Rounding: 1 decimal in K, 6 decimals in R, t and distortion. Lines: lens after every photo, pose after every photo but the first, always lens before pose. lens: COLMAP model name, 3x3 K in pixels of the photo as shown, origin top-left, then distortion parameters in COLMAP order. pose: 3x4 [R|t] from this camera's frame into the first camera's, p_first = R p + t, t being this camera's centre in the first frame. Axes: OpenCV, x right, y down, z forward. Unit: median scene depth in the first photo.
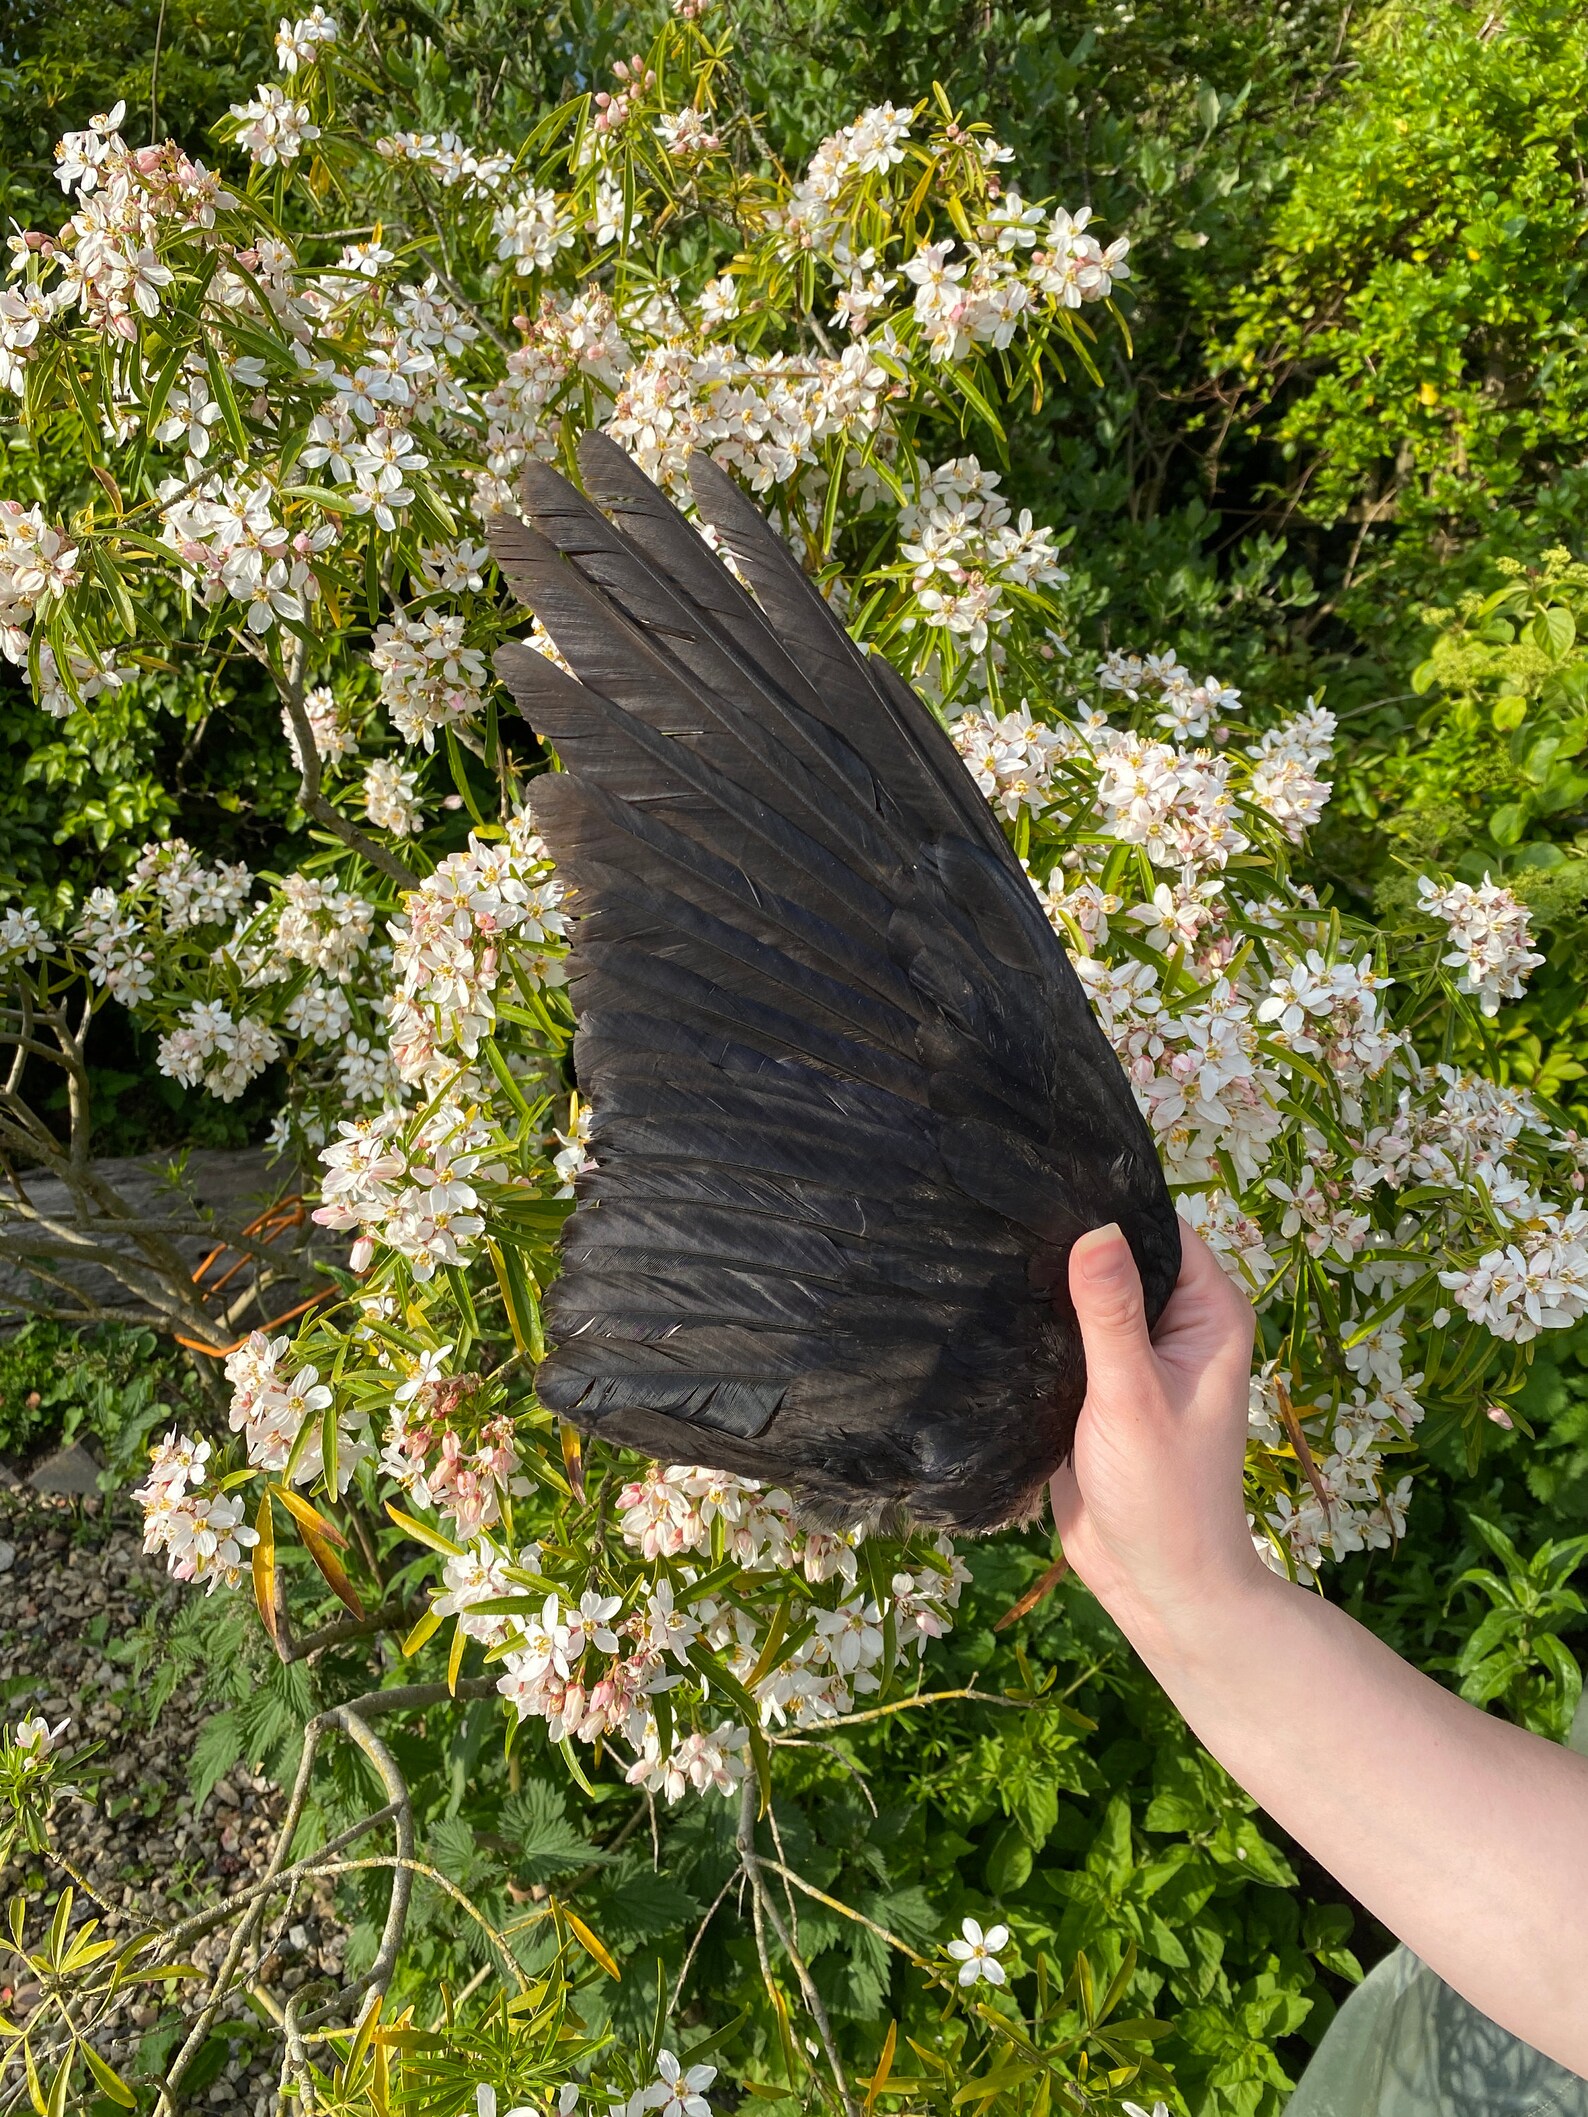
lens RADIAL K [[853.2, 0, 758.9], [0, 853.2, 1054.5], [0, 0, 1]] dist [0.000198, -0.000062]
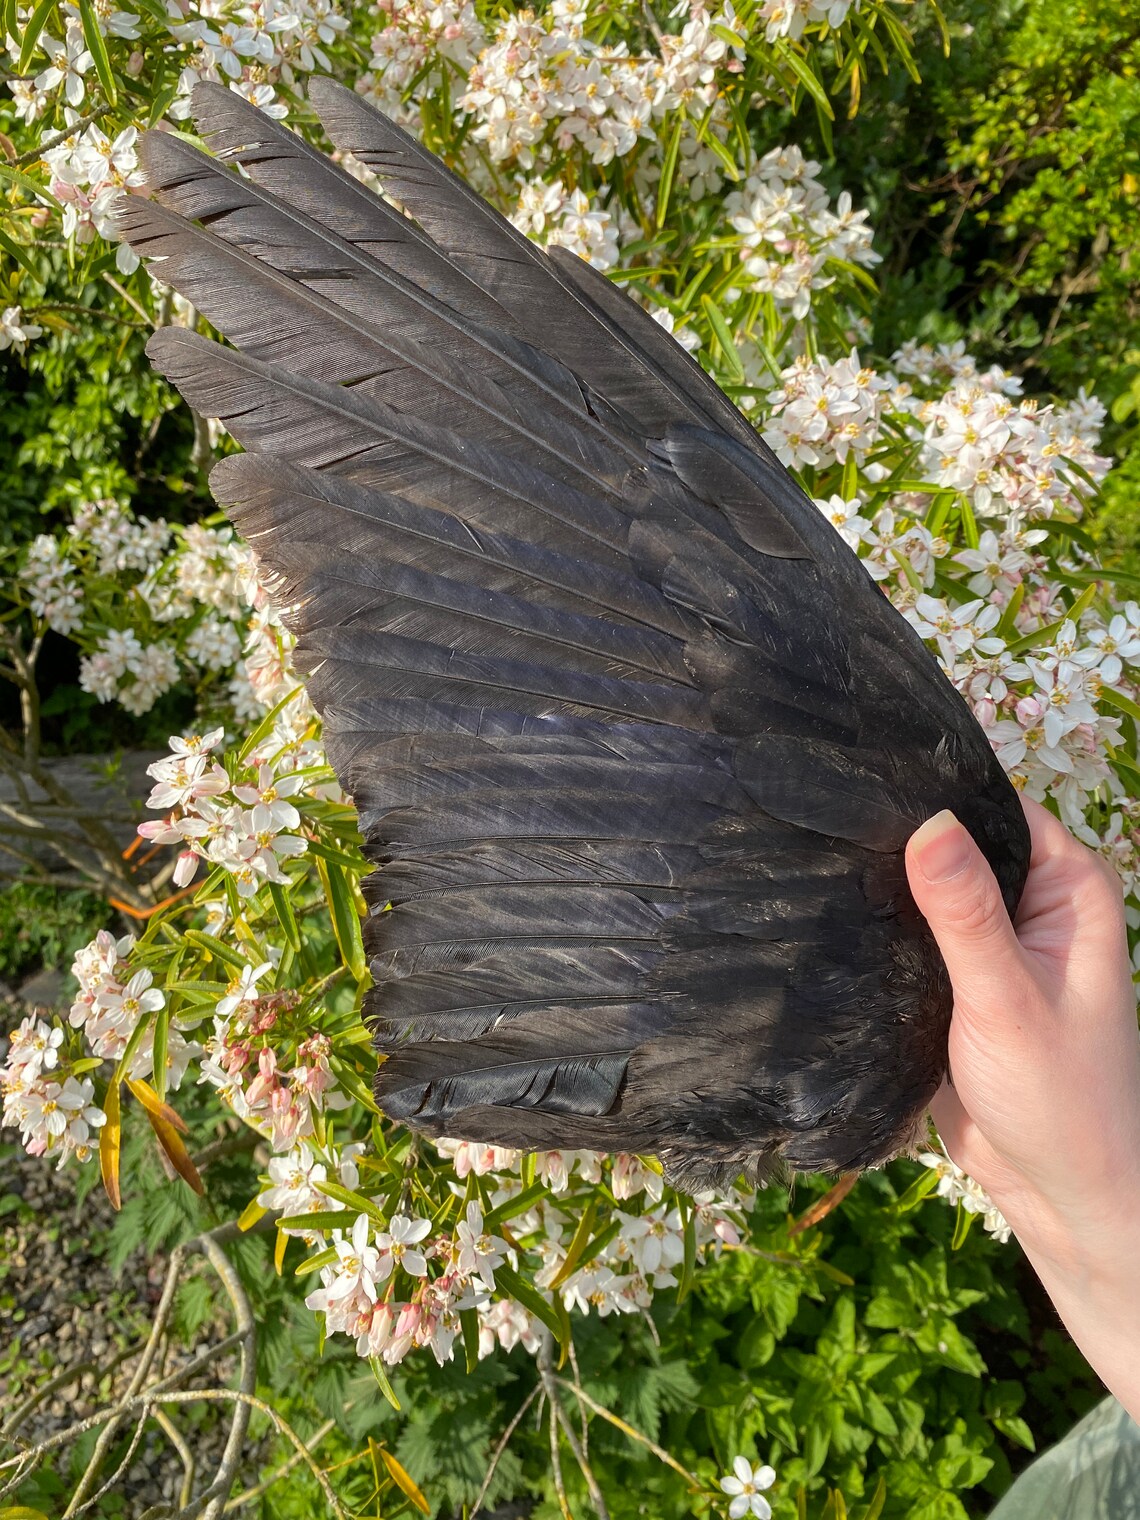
lens RADIAL K [[612.6, 0, 544.8], [0, 612.6, 757.1], [0, 0, 1]] dist [0.000198, -0.000062]
pose [[0.998313, 0.037598, -0.044240, -0.008413], [-0.032916, 0.994223, 0.102164, 0.008236], [0.047826, -0.100535, 0.993783, 0.179322]]
